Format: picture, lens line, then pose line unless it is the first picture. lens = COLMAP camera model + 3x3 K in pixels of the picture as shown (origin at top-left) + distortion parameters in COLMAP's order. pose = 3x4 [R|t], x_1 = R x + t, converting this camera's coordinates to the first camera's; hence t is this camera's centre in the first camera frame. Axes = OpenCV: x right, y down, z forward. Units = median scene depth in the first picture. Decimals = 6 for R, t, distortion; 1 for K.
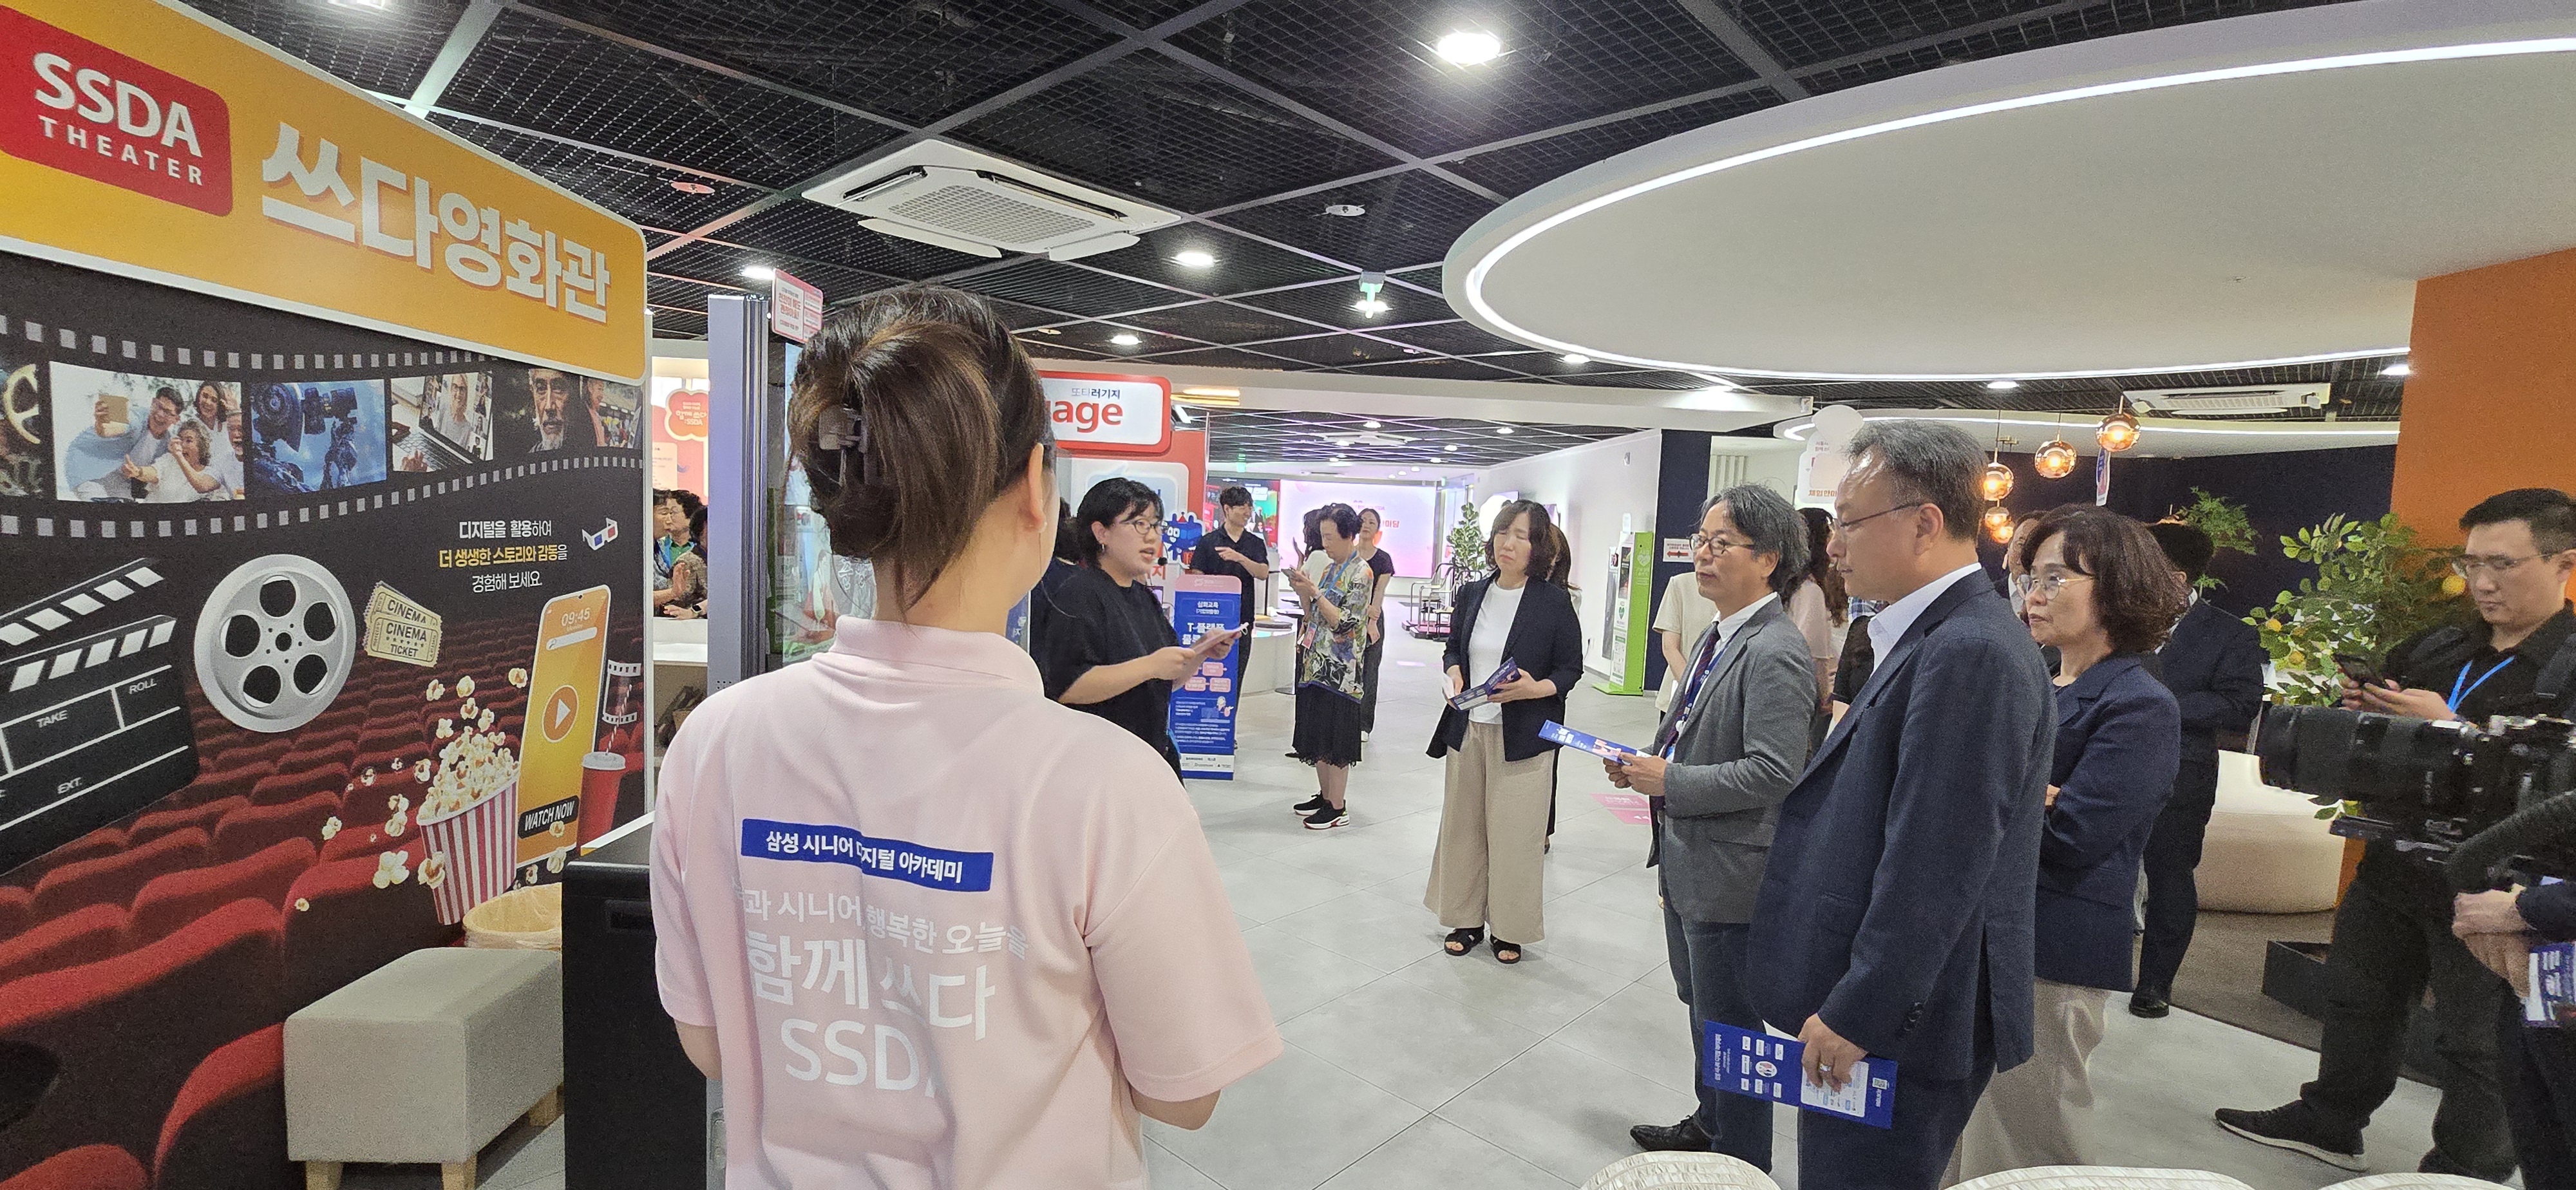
lens RADIAL K [[1057.3, 0, 1321.4], [0, 1057.3, 598.9], [0, 0, 1]] dist [-0.000983, -0.000550]
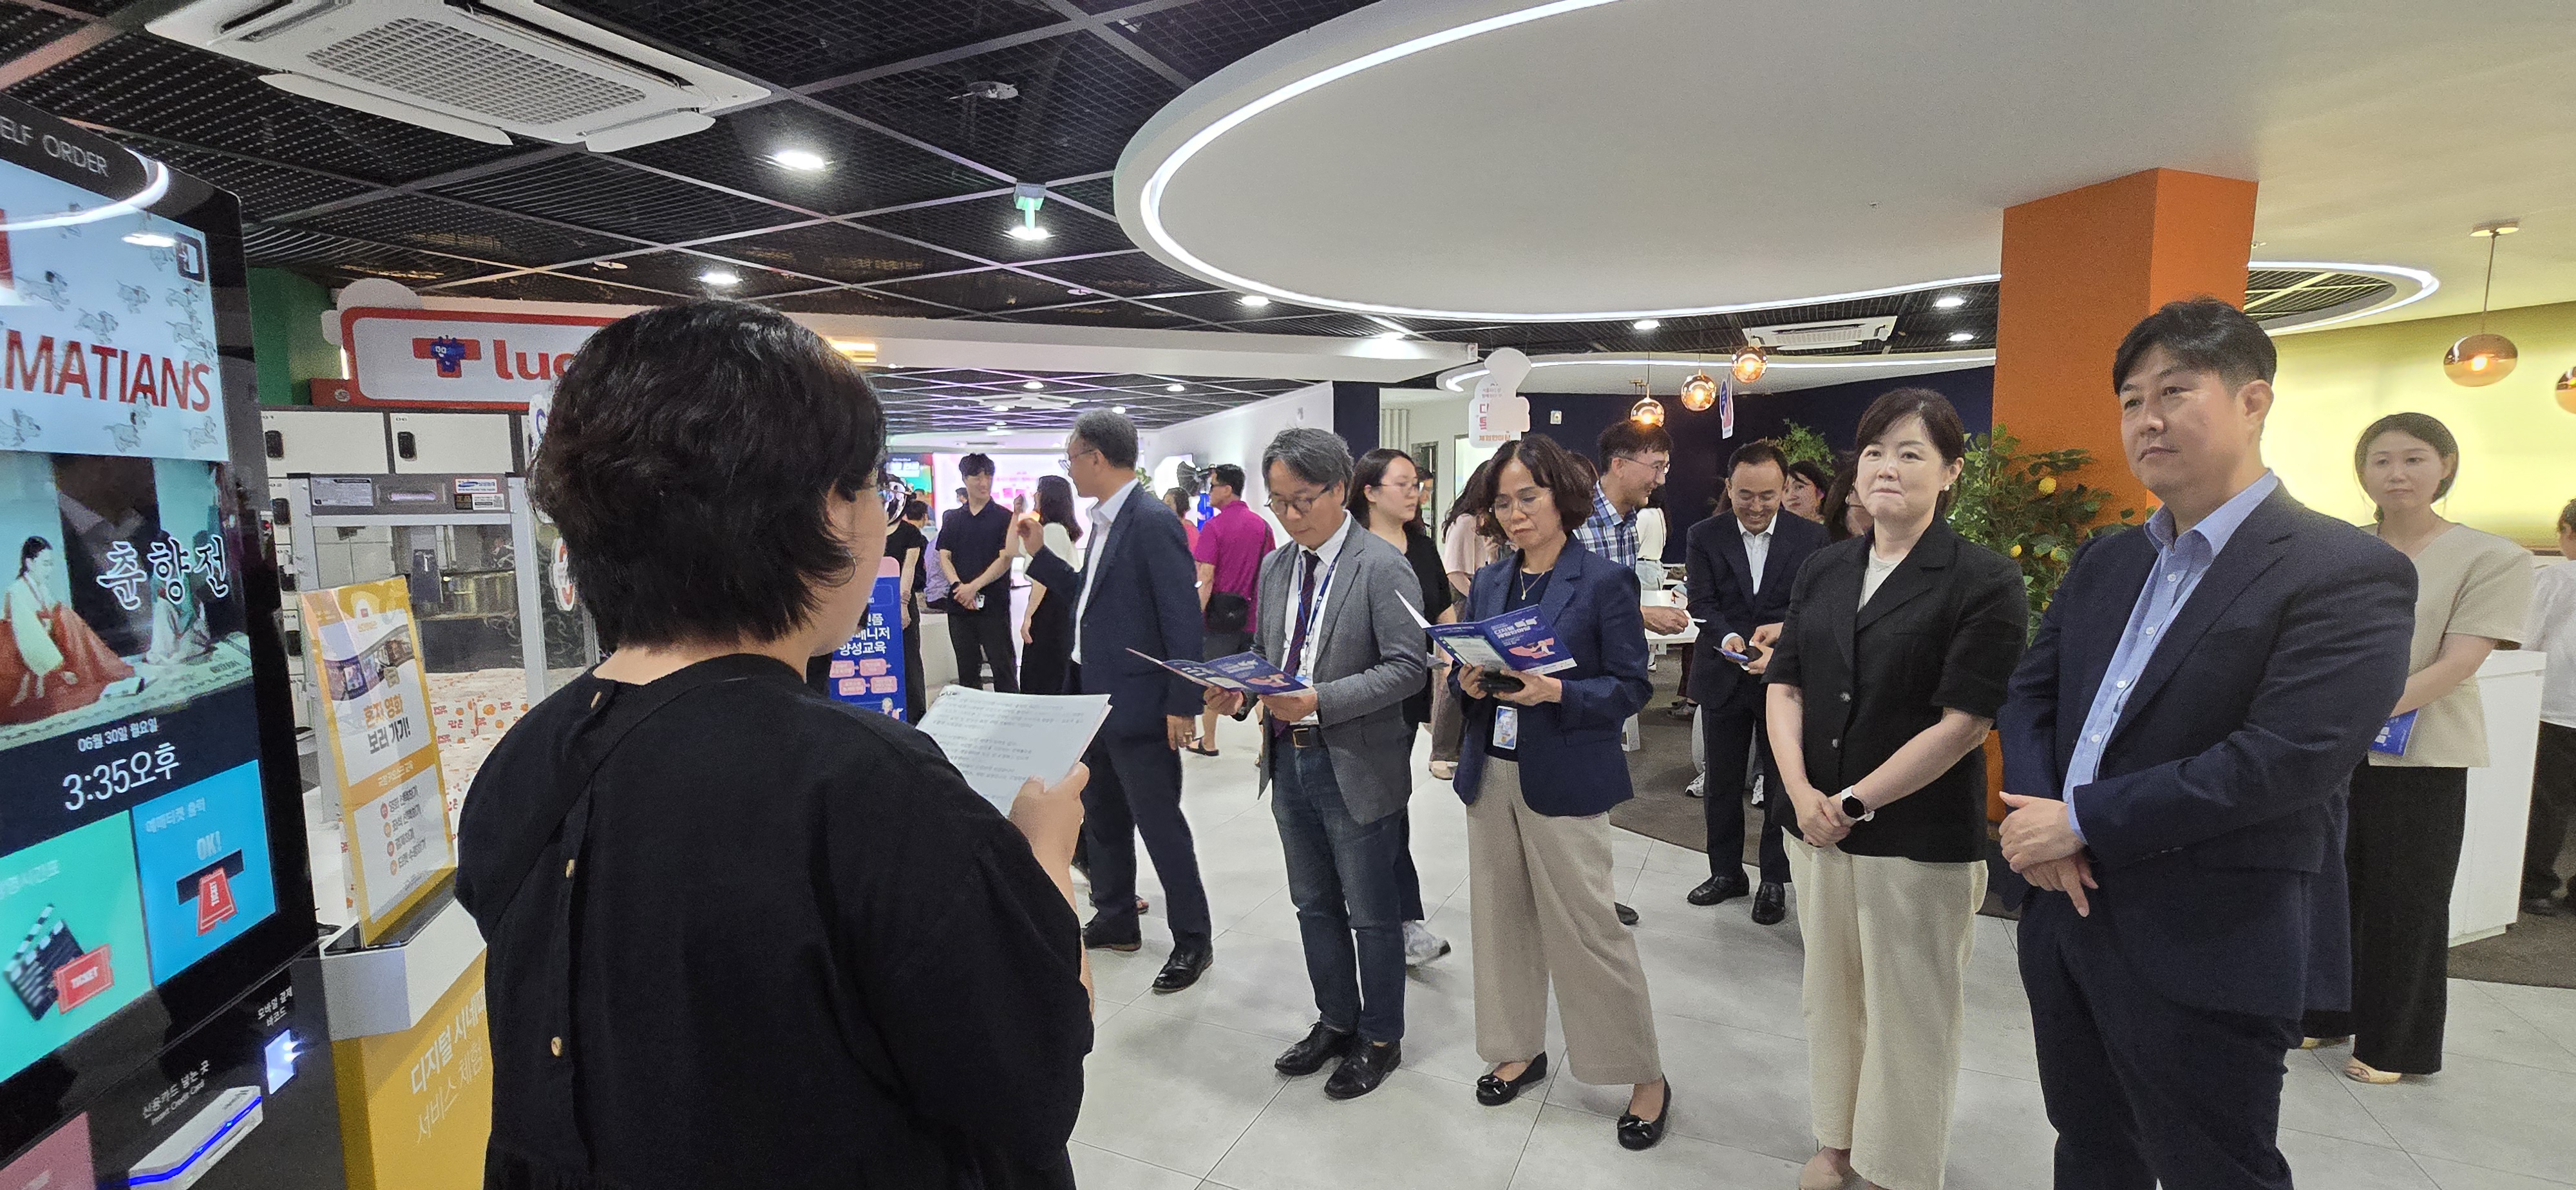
lens RADIAL K [[1057.3, 0, 1312.6], [0, 1057.3, 609.6], [0, 0, 1]] dist [-0.000983, -0.000550]
pose [[0.953228, -0.086905, 0.289488, -0.014512], [0.075598, 0.995882, 0.050035, 0.008143], [-0.292644, -0.025810, 0.955873, 0.157388]]
